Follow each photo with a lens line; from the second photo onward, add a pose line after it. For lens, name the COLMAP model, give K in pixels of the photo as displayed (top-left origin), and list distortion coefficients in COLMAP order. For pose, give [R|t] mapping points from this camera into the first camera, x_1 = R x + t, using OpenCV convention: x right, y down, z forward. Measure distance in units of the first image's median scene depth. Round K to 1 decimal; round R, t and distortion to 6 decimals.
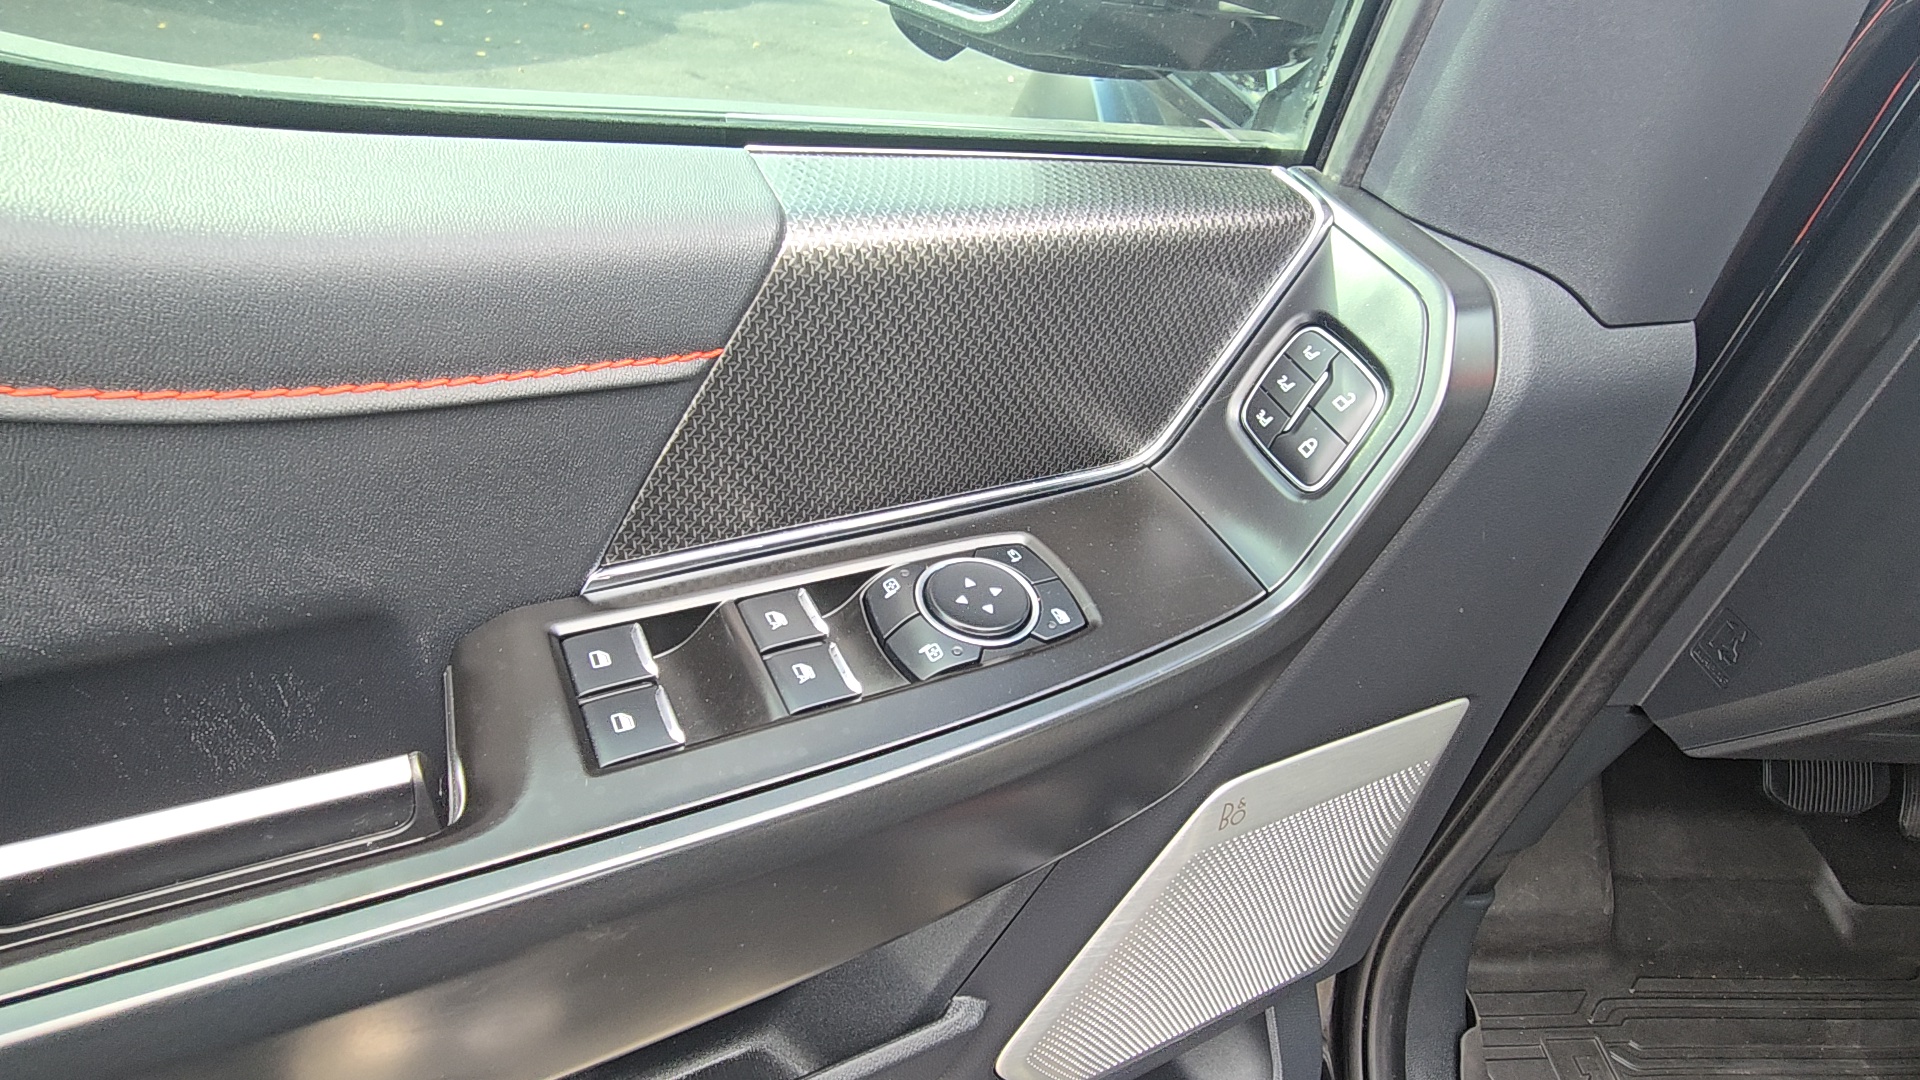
lens RADIAL K [[971.4, 0, 962.4], [0, 971.4, 547.0], [0, 0, 1]] dist [0.006920, -0.004729]
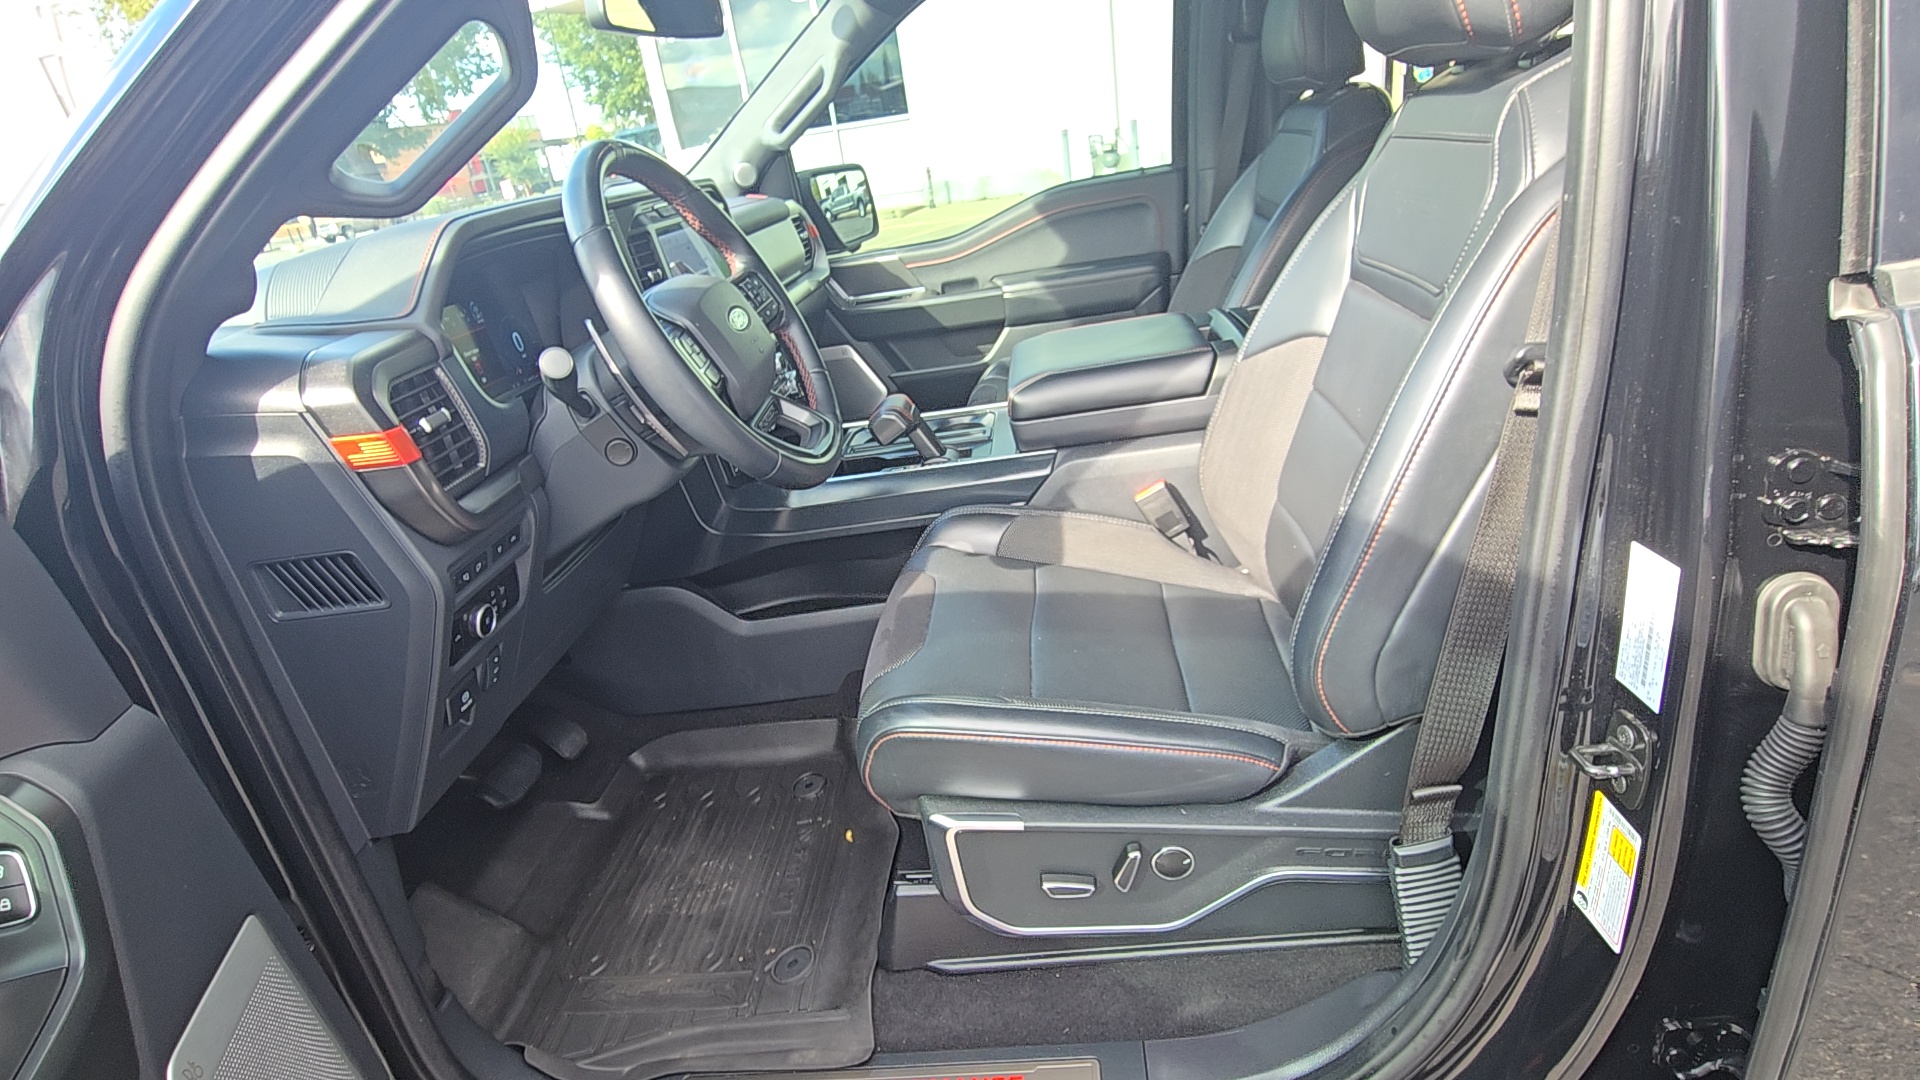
lens RADIAL K [[975.2, 0, 948.7], [0, 975.2, 543.7], [0, 0, 1]] dist [0.007876, -0.001465]
pose [[0.127113, -0.515372, 0.847487, -0.297248], [0.737204, 0.620721, 0.266899, 0.140417], [-0.663605, 0.590844, 0.458836, -0.661179]]
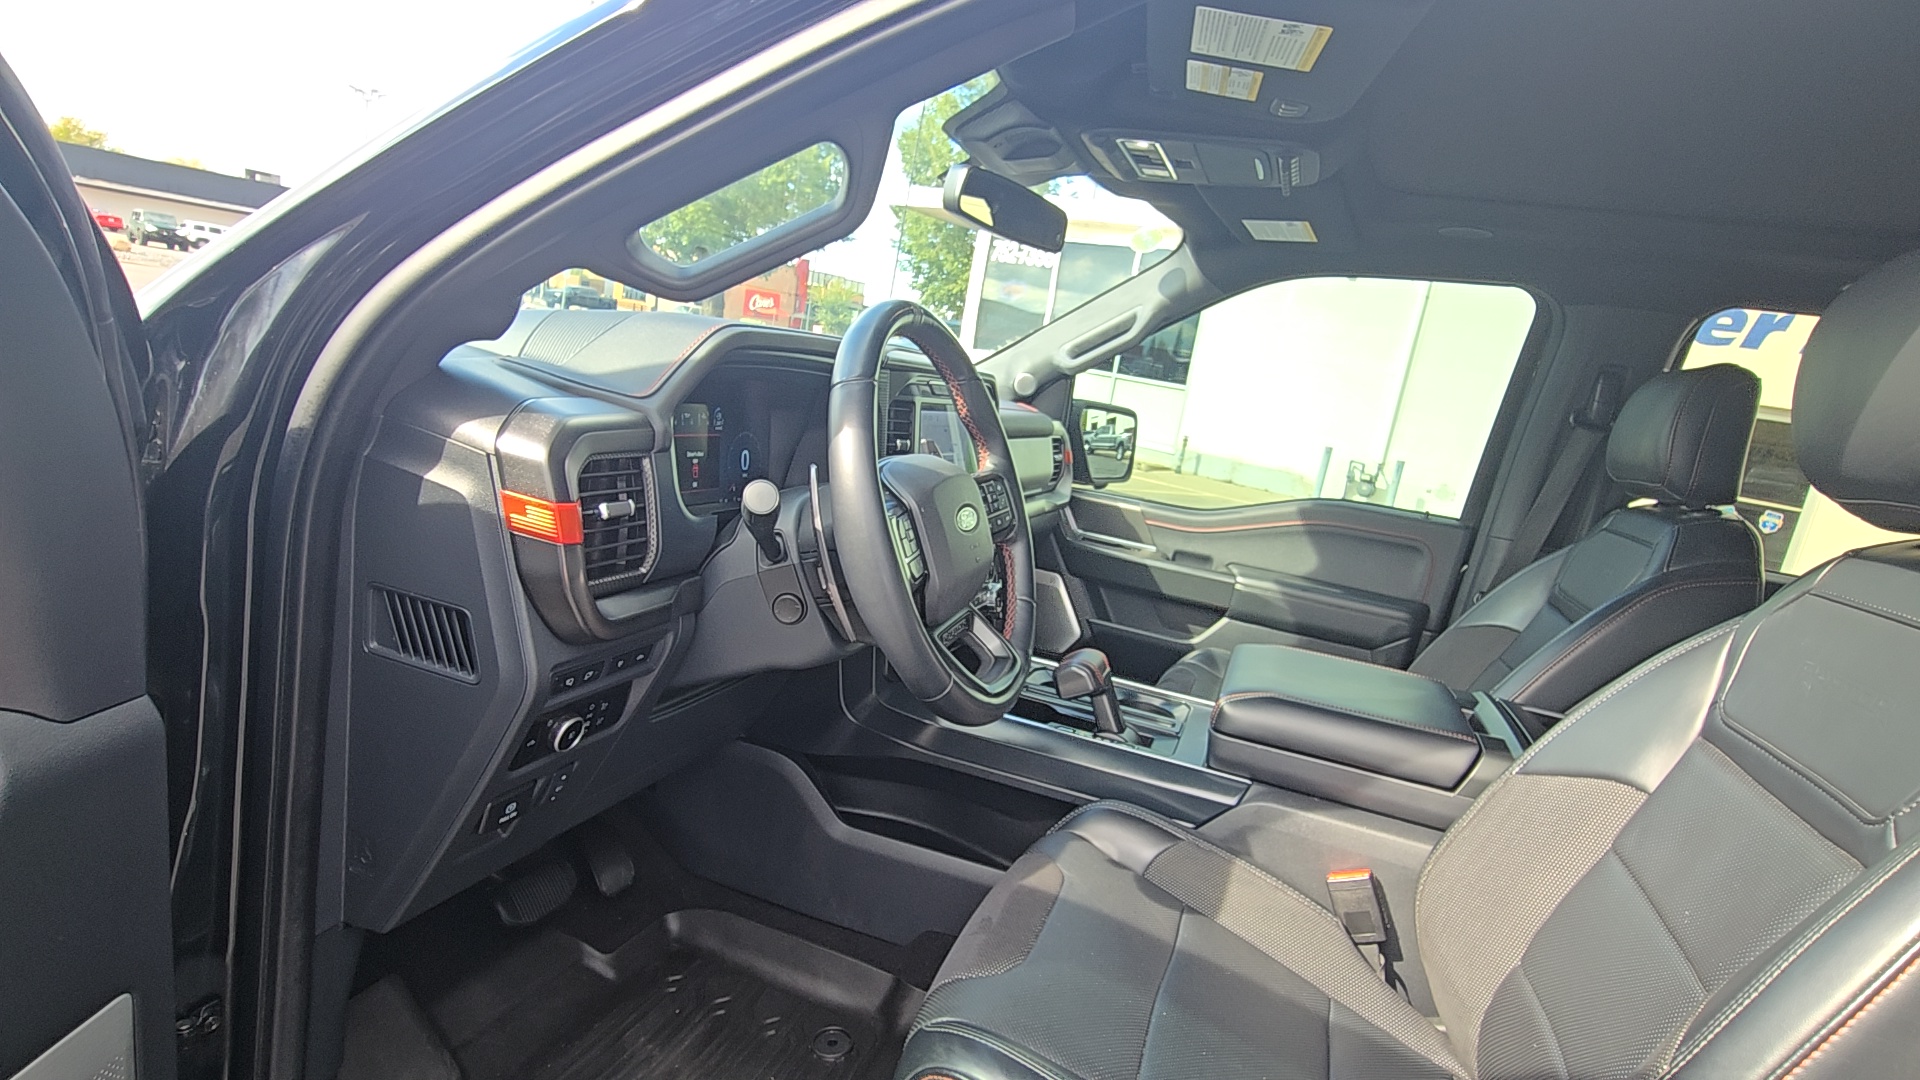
lens RADIAL K [[971.4, 0, 962.4], [0, 971.4, 547.0], [0, 0, 1]] dist [0.006920, -0.004729]
pose [[0.405454, -0.220899, 0.887023, -0.043542], [0.471065, 0.882088, 0.004348, 0.108373], [-0.783393, 0.416083, 0.461704, -0.538079]]
